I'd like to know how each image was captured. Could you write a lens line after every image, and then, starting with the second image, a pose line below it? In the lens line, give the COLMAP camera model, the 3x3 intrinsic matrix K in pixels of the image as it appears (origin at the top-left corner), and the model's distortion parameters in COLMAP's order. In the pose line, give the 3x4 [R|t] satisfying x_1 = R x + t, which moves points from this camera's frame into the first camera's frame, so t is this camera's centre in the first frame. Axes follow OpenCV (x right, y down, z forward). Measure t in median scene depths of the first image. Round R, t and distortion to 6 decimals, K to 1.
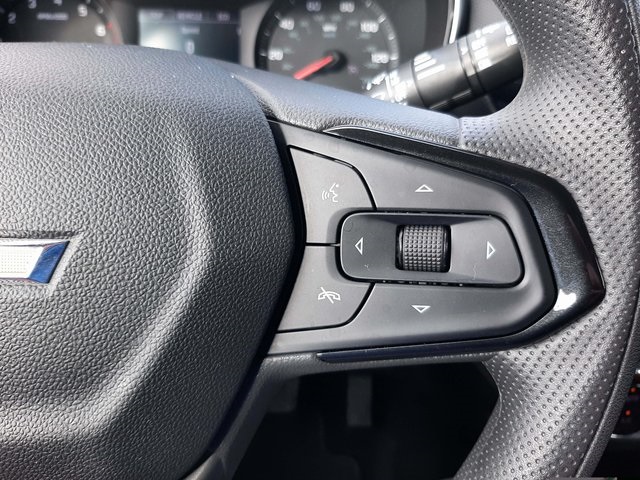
lens RADIAL K [[480.6, 0, 324.9], [0, 480.6, 238.1], [0, 0, 1]] dist [-0.051579, 0.000120]
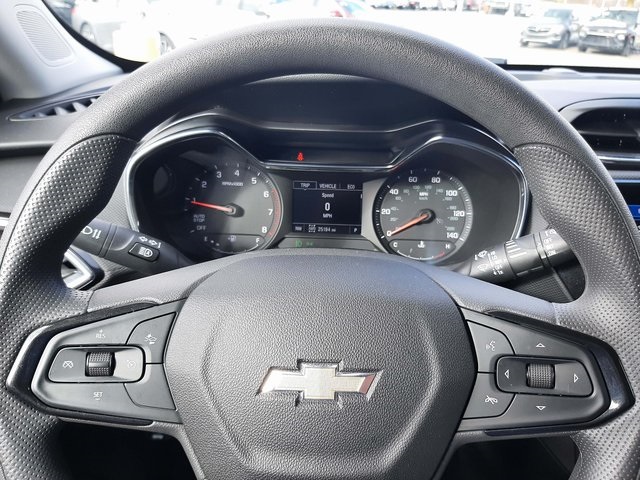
lens RADIAL K [[480.6, 0, 316.5], [0, 480.6, 241.3], [0, 0, 1]] dist [-0.051579, 0.000120]
pose [[0.999320, 0.011483, -0.035040, -0.643684], [-0.016237, 0.990219, -0.138574, -0.239431], [0.033106, 0.139049, 0.989732, -1.016273]]
